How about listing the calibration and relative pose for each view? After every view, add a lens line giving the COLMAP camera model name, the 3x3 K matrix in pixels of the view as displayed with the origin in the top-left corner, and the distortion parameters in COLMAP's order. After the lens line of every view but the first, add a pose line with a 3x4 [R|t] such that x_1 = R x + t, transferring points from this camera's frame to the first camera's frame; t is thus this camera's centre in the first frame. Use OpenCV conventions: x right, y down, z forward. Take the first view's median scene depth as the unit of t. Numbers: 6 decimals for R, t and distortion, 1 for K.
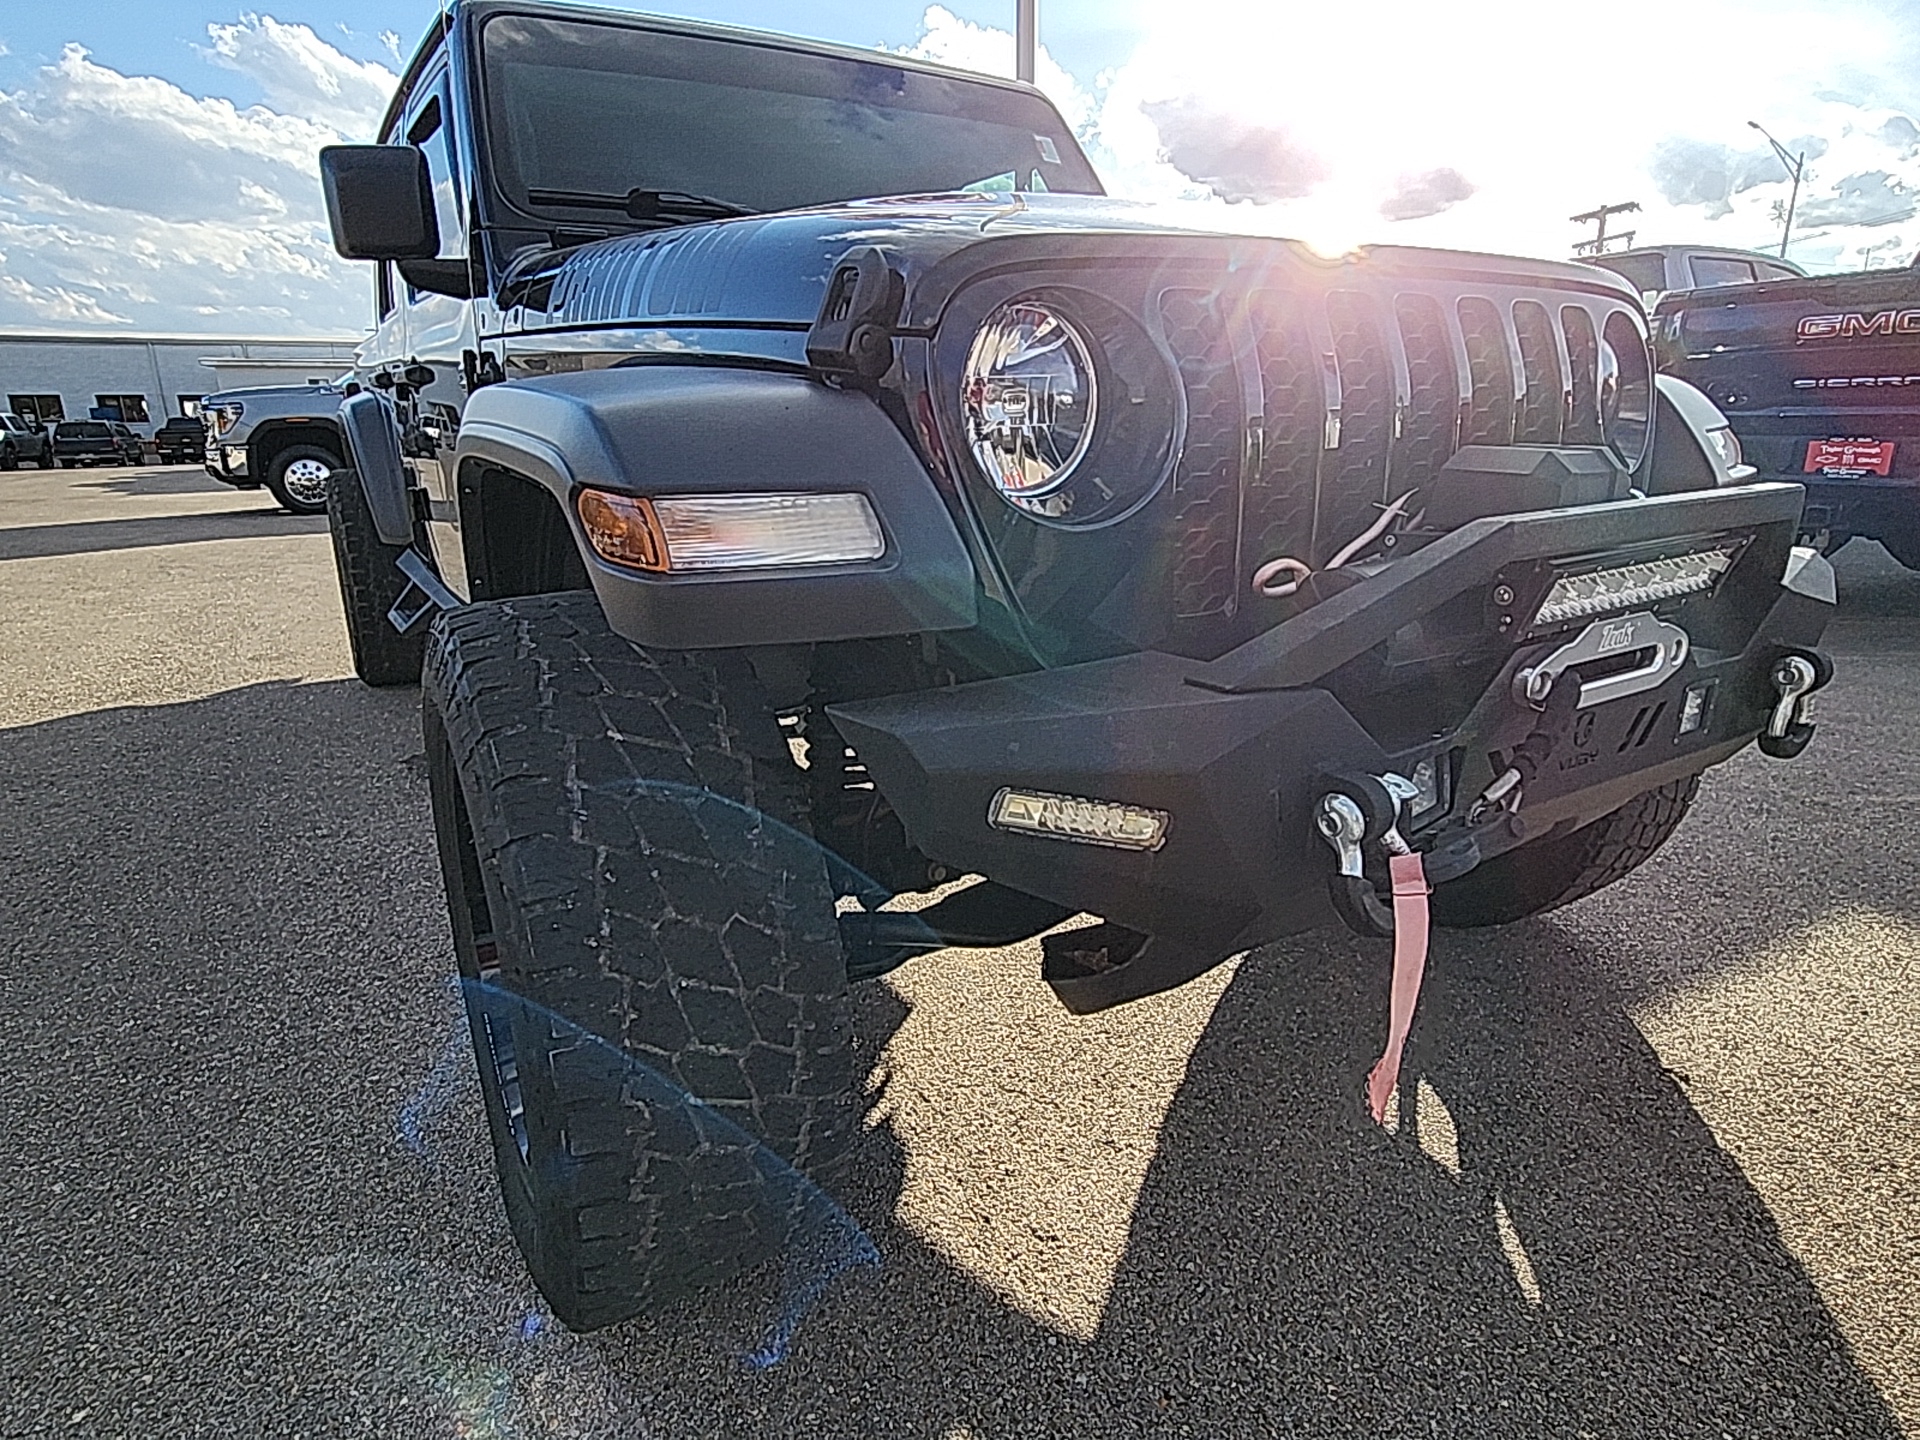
lens RADIAL K [[1055.9, 0, 926.1], [0, 1055.9, 713.4], [0, 0, 1]] dist [0.003019, -0.001145]
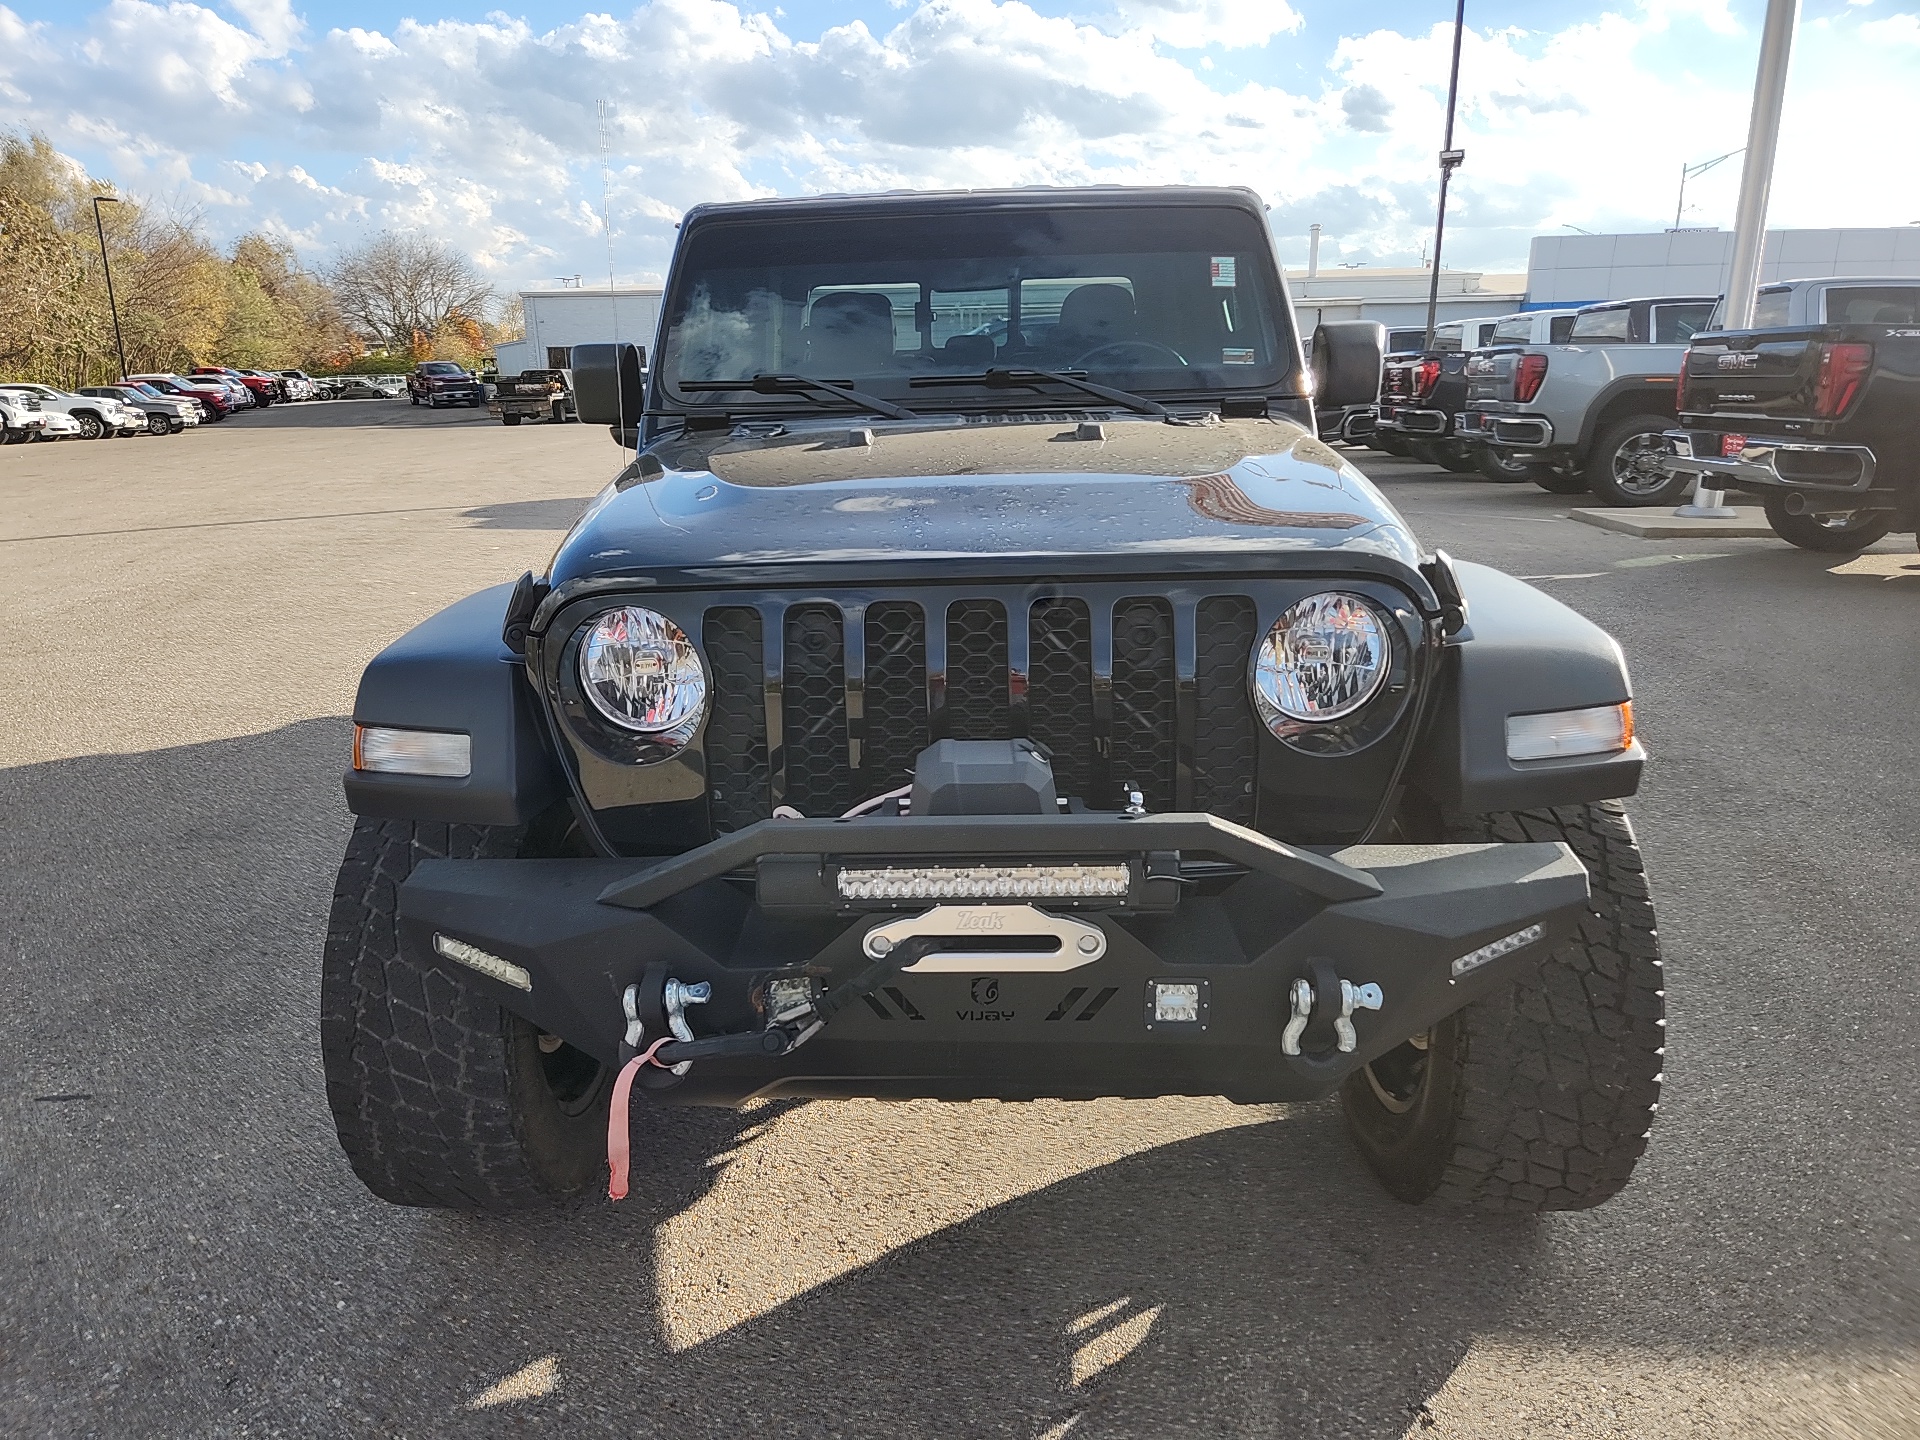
lens RADIAL K [[1285.1, 0, 947.4], [0, 1285.1, 725.3], [0, 0, 1]] dist [0.060179, -0.046391]
pose [[0.840675, 0.149538, -0.520485, 1.123197], [-0.147763, 0.987990, 0.045192, -0.295529], [0.520992, 0.038917, 0.852674, -0.235714]]
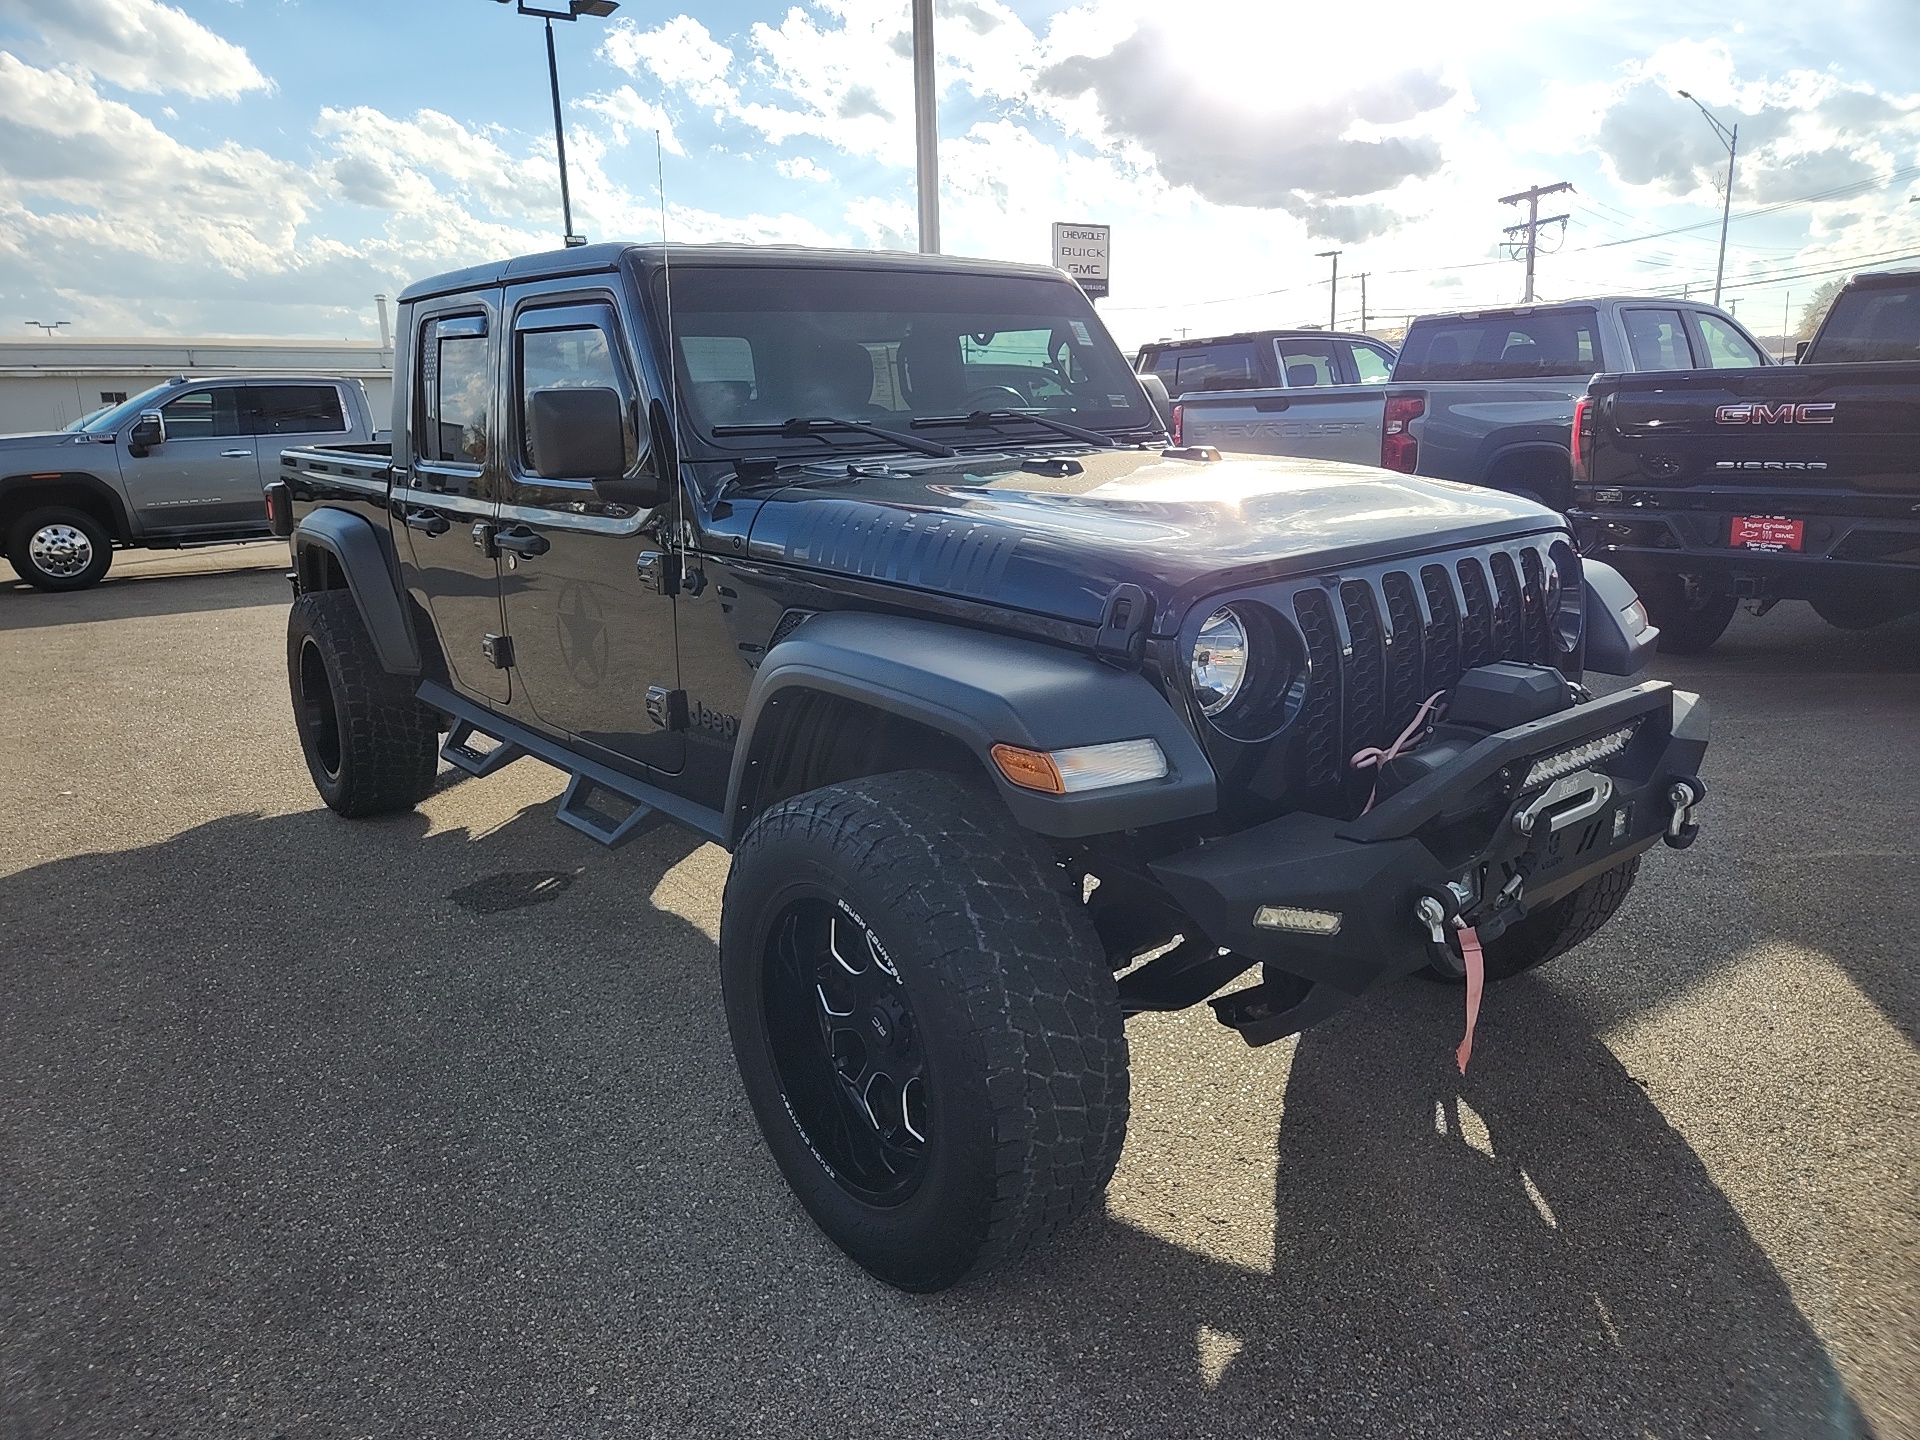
lens RADIAL K [[1285.1, 0, 947.4], [0, 1285.1, 725.3], [0, 0, 1]] dist [0.060179, -0.046391]
pose [[0.991358, -0.044218, 0.123510, -0.455493], [0.049833, 0.997842, -0.042745, -0.108103], [-0.121353, 0.048531, 0.991422, -0.737202]]
